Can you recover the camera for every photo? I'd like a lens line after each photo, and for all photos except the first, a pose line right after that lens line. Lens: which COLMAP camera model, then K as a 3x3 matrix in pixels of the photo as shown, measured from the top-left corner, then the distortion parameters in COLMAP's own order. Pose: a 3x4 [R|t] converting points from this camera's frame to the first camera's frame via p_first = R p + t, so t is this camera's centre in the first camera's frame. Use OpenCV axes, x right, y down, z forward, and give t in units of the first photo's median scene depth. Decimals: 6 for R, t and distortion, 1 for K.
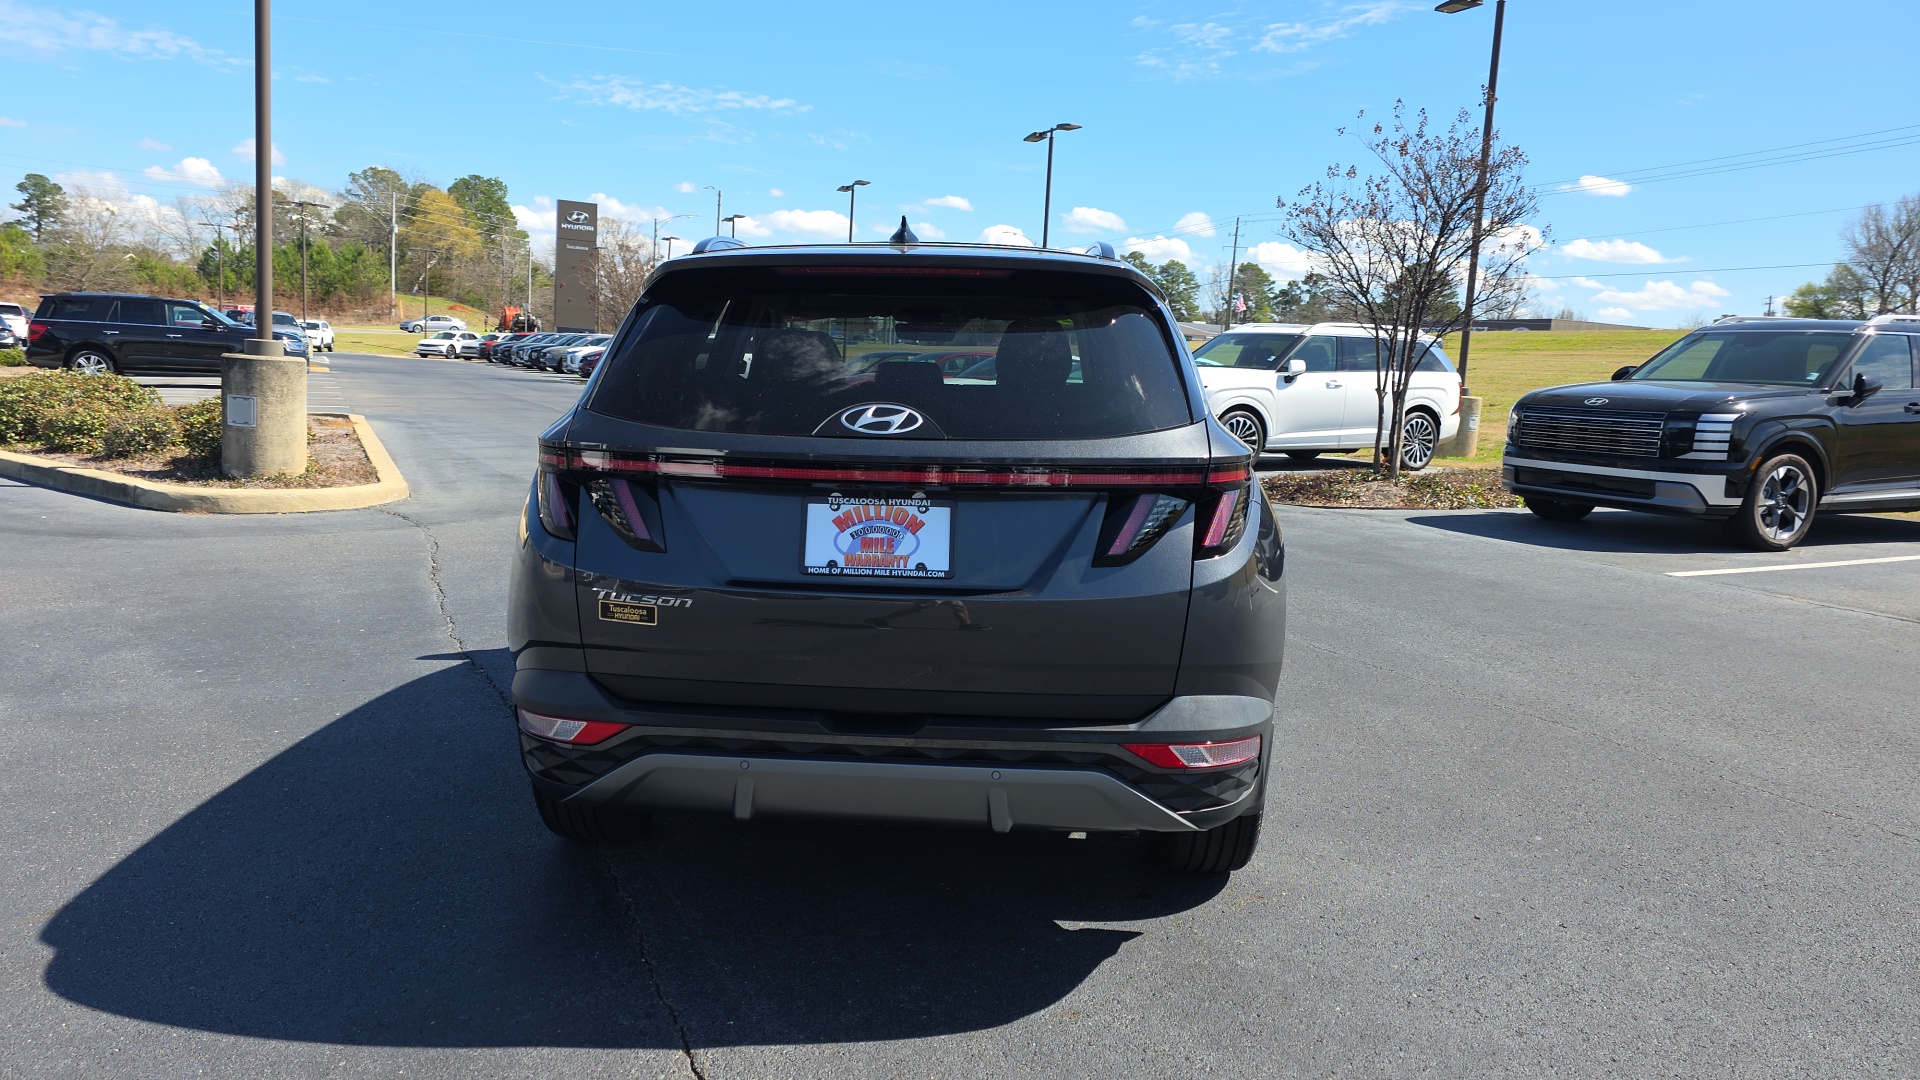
lens RADIAL K [[1296.3, 0, 861.7], [0, 1296.3, 537.2], [0, 0, 1]] dist [0.052334, -0.050665]
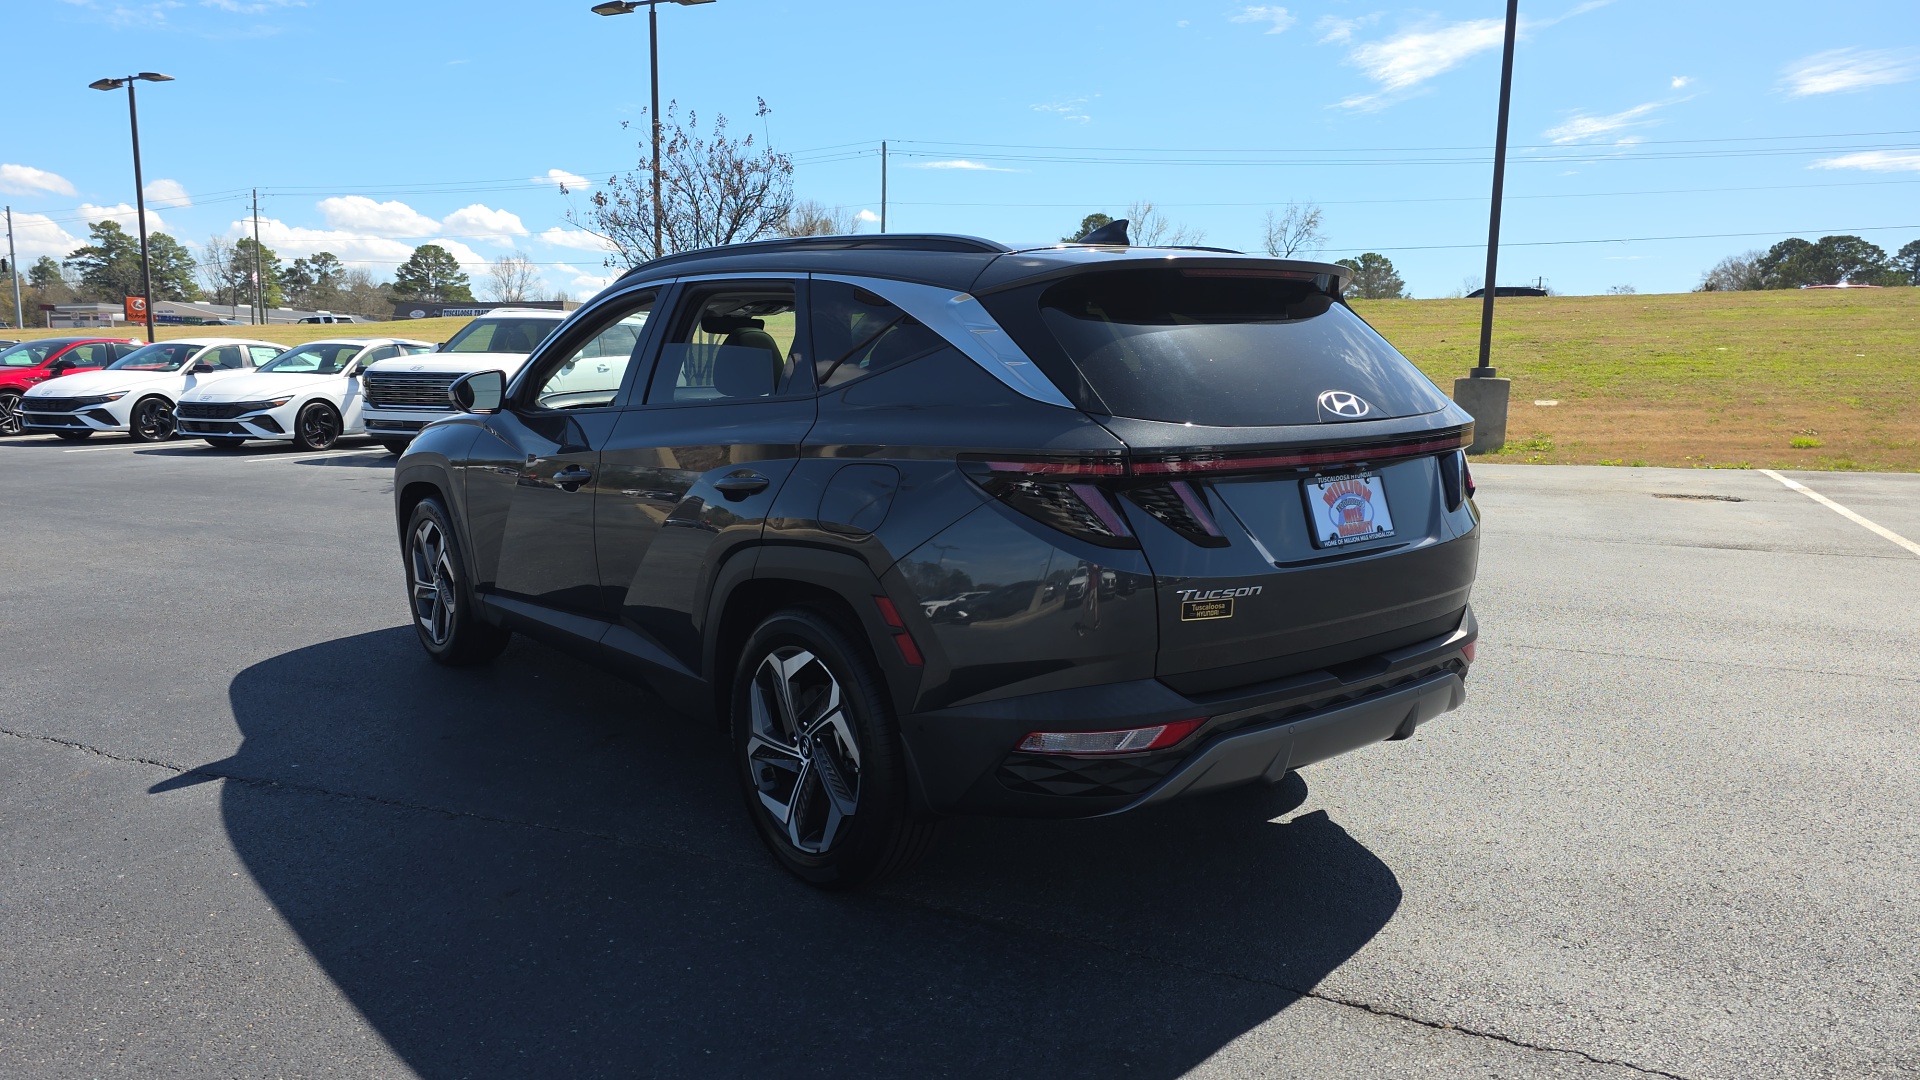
lens RADIAL K [[1297.0, 0, 846.4], [0, 1297.0, 564.7], [0, 0, 1]] dist [0.071895, -0.064431]
pose [[0.748981, -0.136378, 0.648404, -0.053180], [0.114102, 0.990517, 0.076534, -0.004436], [-0.652693, 0.016662, 0.757440, 0.020425]]
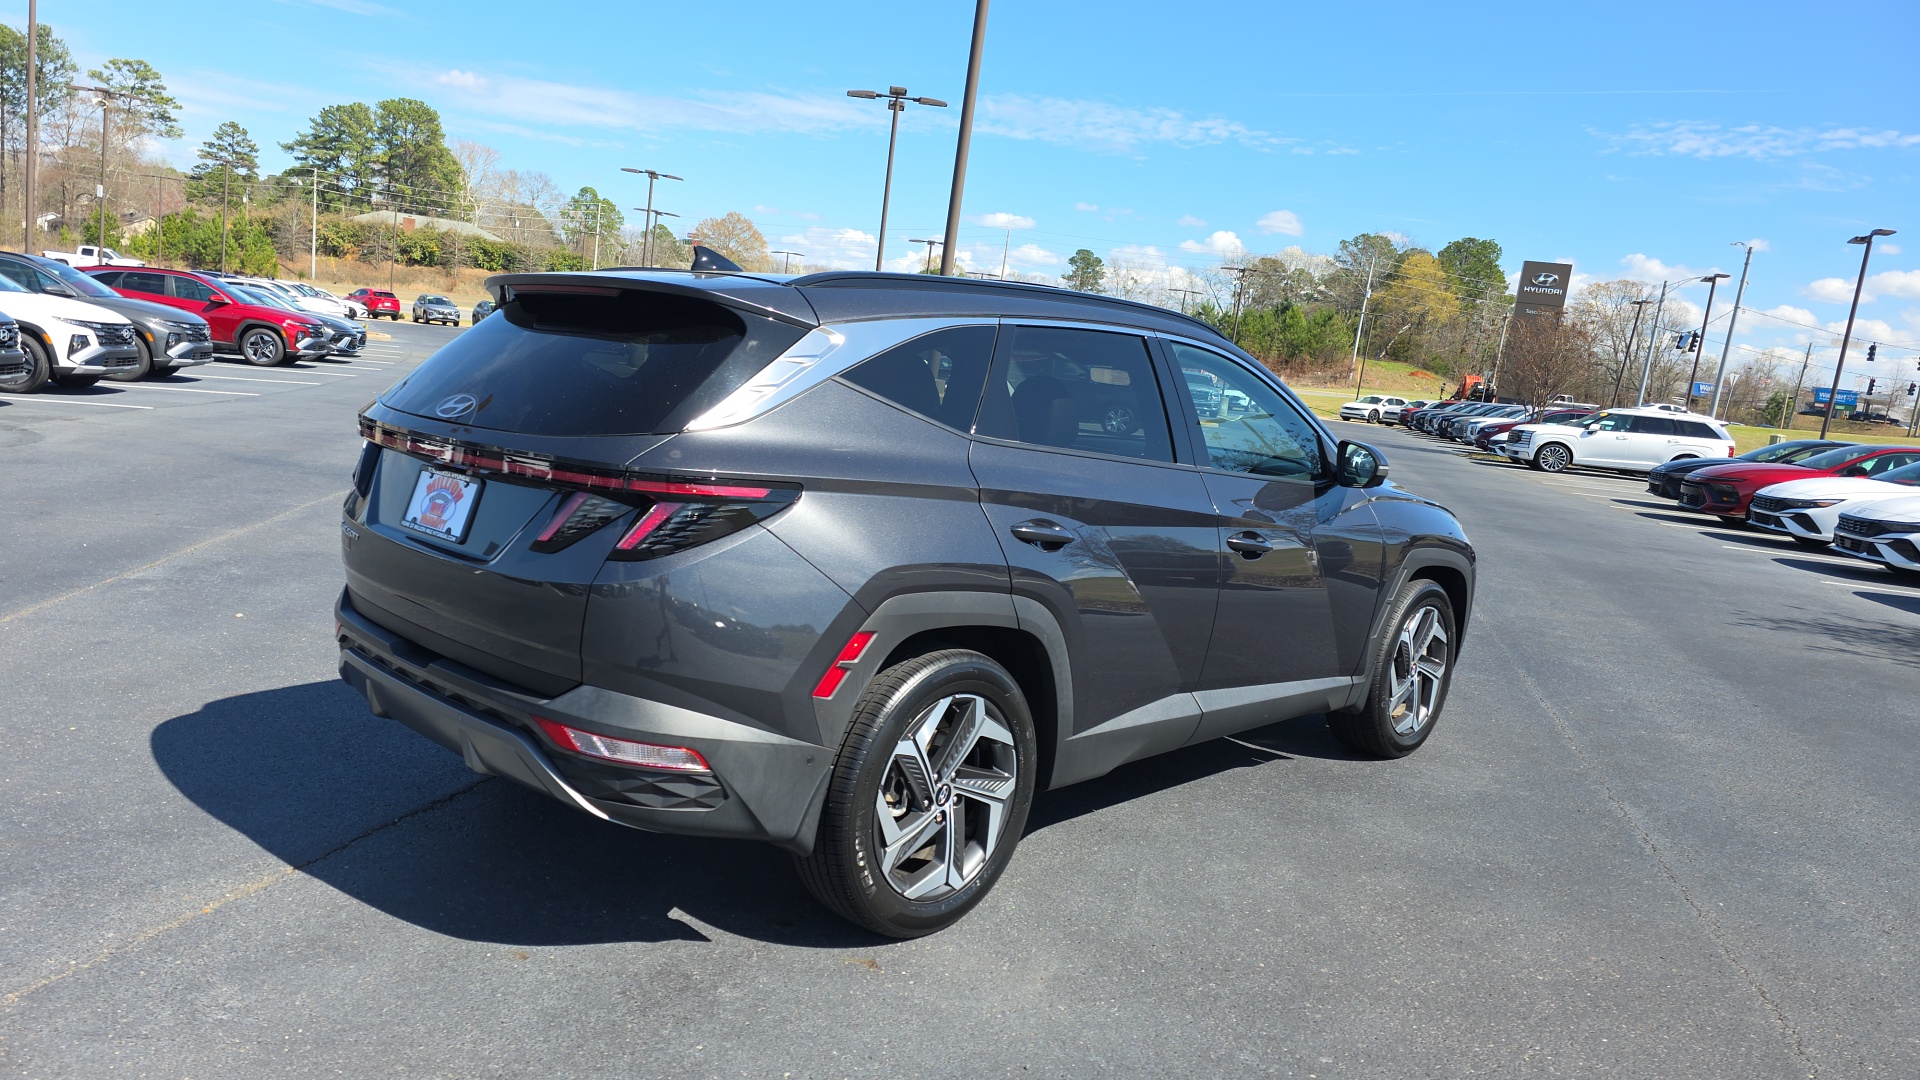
lens RADIAL K [[1296.3, 0, 861.7], [0, 1296.3, 537.2], [0, 0, 1]] dist [0.052334, -0.050665]
pose [[0.743824, 0.127064, -0.656187, 0.054981], [-0.158762, 0.987253, 0.011206, -0.002219], [0.649247, 0.095842, 0.754515, 0.016489]]
